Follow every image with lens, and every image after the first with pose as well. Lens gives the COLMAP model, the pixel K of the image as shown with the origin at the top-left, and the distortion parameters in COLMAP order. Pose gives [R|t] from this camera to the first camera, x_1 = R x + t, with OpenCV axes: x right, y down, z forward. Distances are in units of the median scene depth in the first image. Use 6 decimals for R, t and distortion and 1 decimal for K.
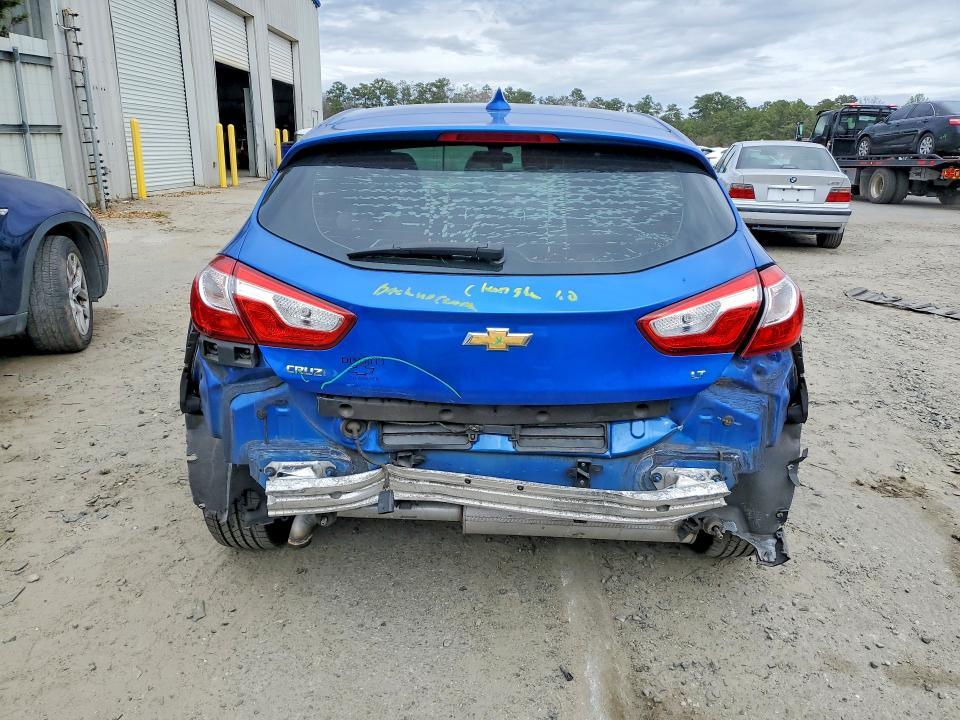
lens RADIAL K [[701.3, 0, 480.0], [0, 701.3, 360.0], [0, 0, 1]] dist [0.003838, -0.002401]
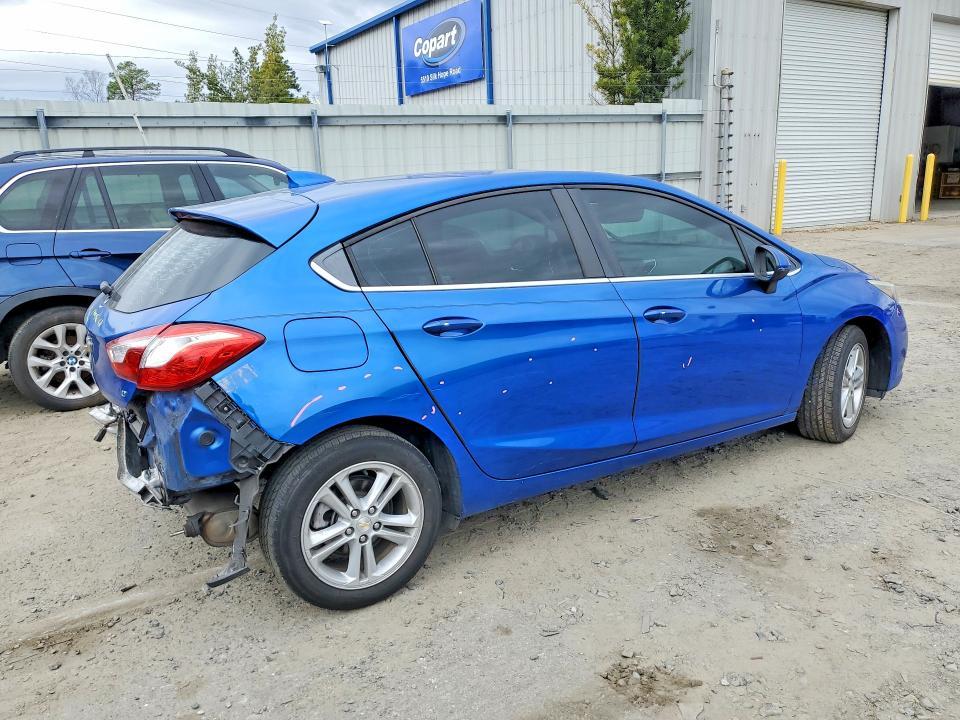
lens RADIAL K [[701.3, 0, 480.0], [0, 701.3, 360.0], [0, 0, 1]] dist [0.003838, -0.002401]
pose [[0.577603, 0.152093, -0.802024, 0.167639], [-0.187982, 0.980867, 0.050627, -0.022516], [0.794378, 0.121524, 0.595143, 0.068829]]
